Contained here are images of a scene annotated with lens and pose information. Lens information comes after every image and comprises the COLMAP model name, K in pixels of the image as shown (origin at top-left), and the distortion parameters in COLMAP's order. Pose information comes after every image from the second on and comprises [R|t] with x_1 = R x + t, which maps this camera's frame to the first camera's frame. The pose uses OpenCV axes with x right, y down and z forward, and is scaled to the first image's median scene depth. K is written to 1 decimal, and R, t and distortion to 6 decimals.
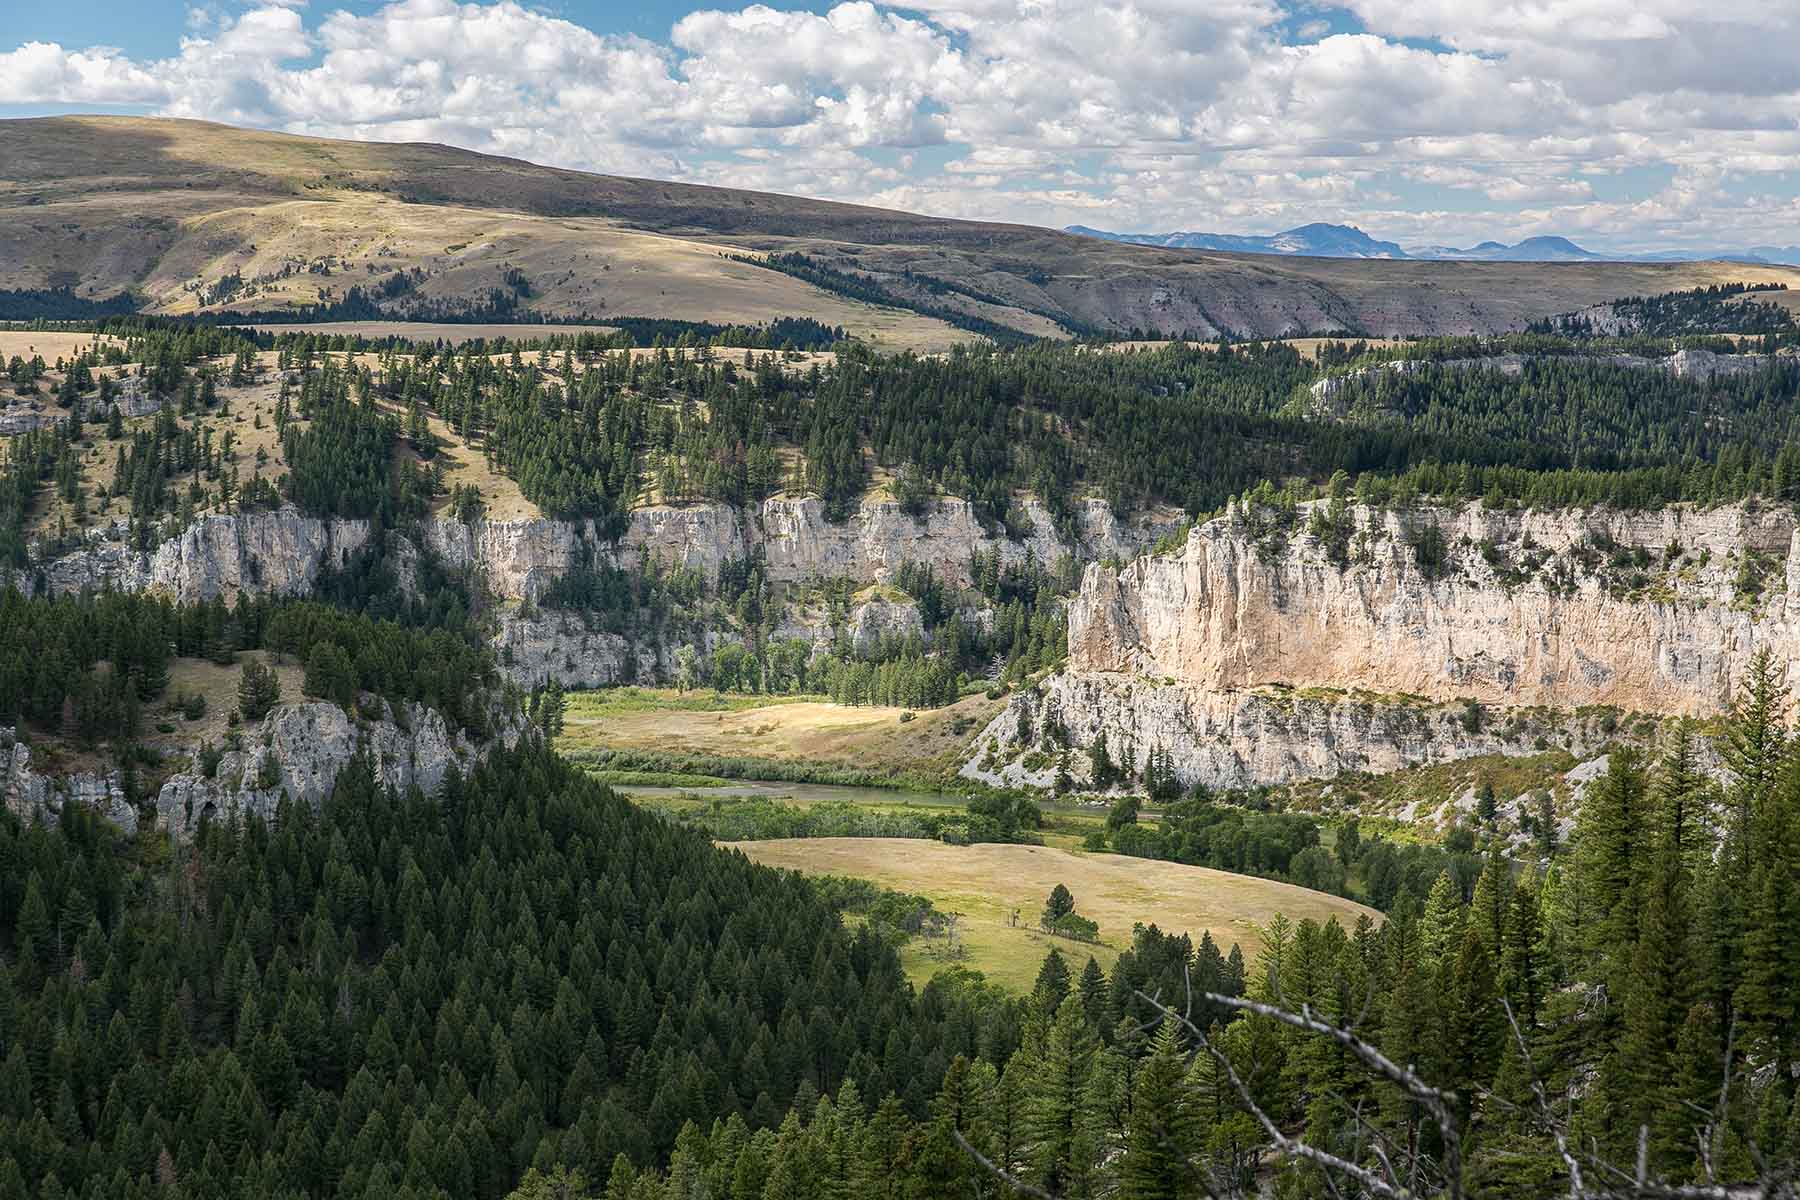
lens RADIAL K [[3571.7, 0, 897.7], [0, 3571.7, 598.1], [0, 0, 1]] dist [0.041298, 0.000000]
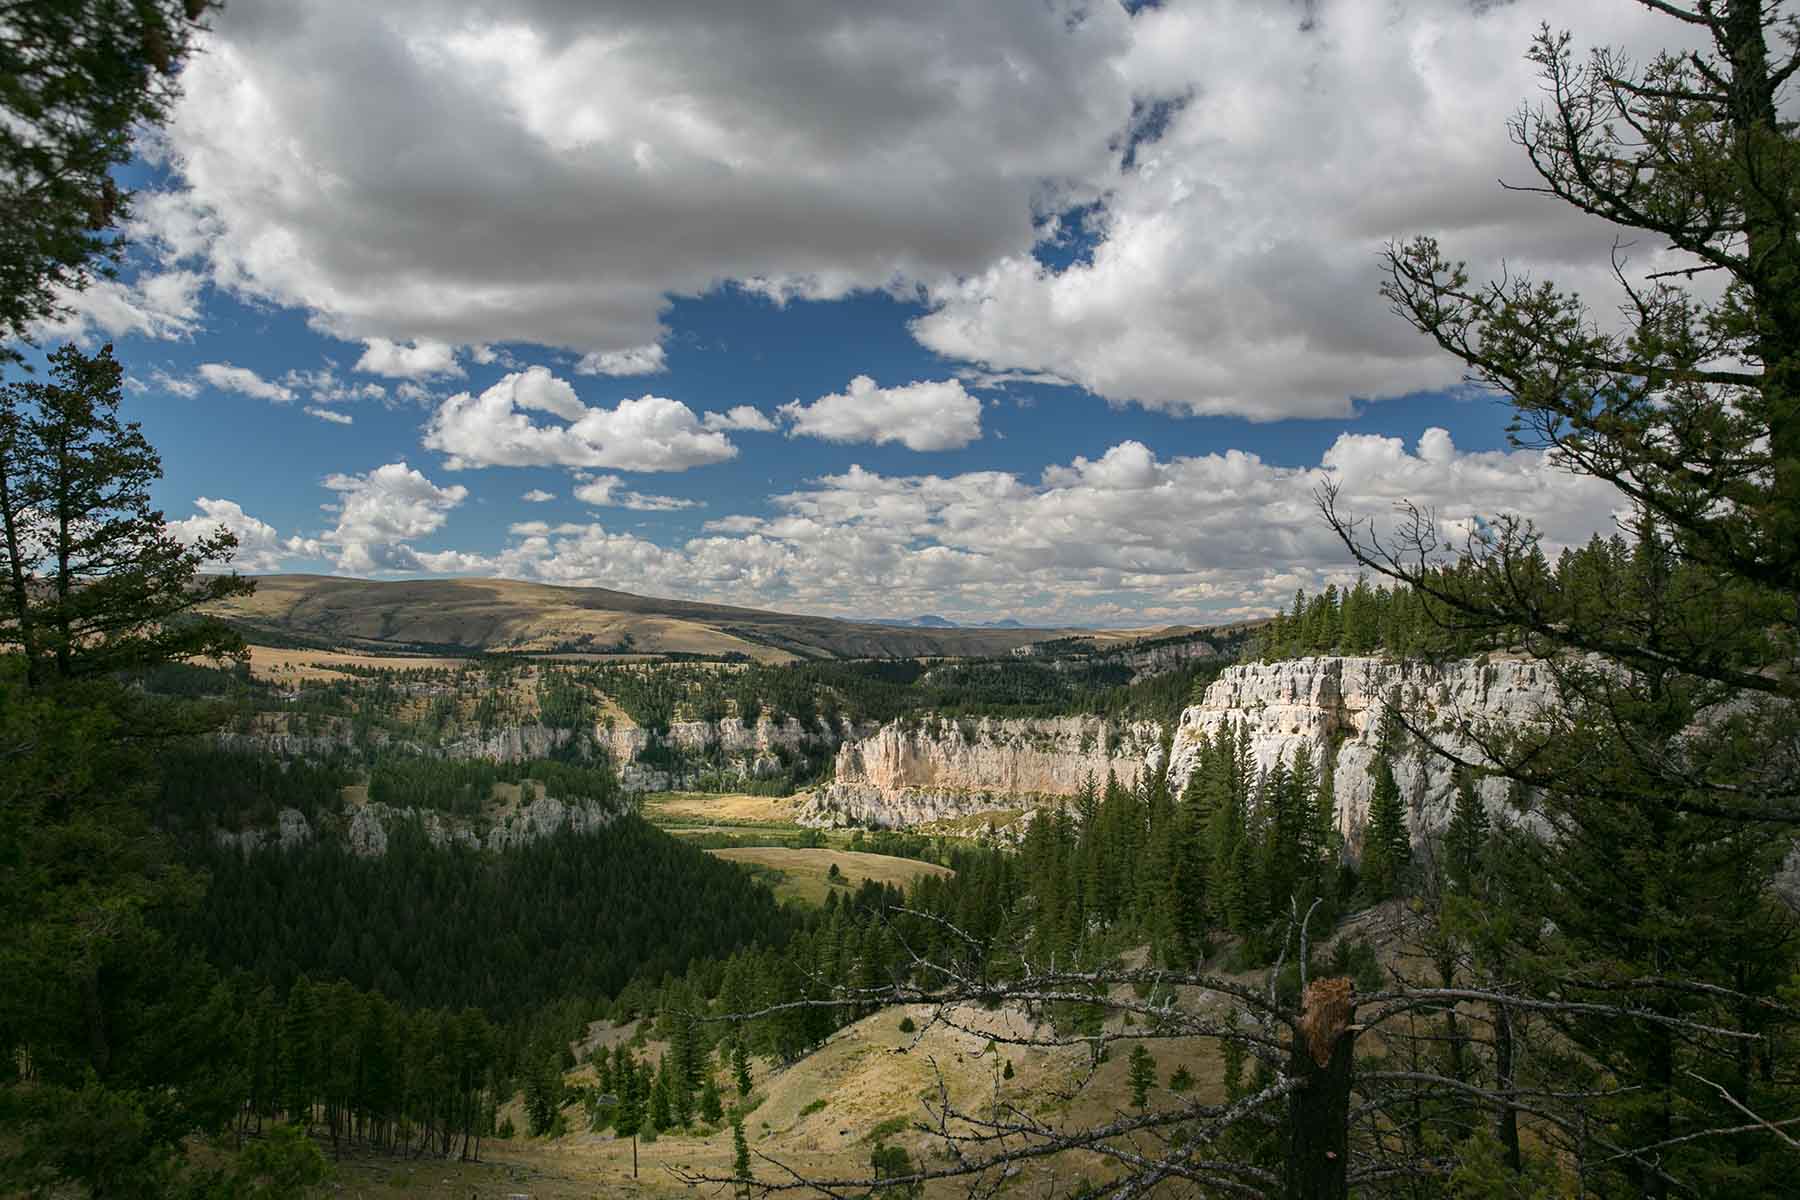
lens RADIAL K [[3571.7, 0, 900.2], [0, 3571.7, 601.0], [0, 0, 1]] dist [0.041298, 0.000000]
pose [[0.992918, -0.003430, 0.118756, -0.221073], [0.018431, 0.991928, -0.125455, 0.221470], [-0.117367, 0.126755, 0.984966, -1.649045]]
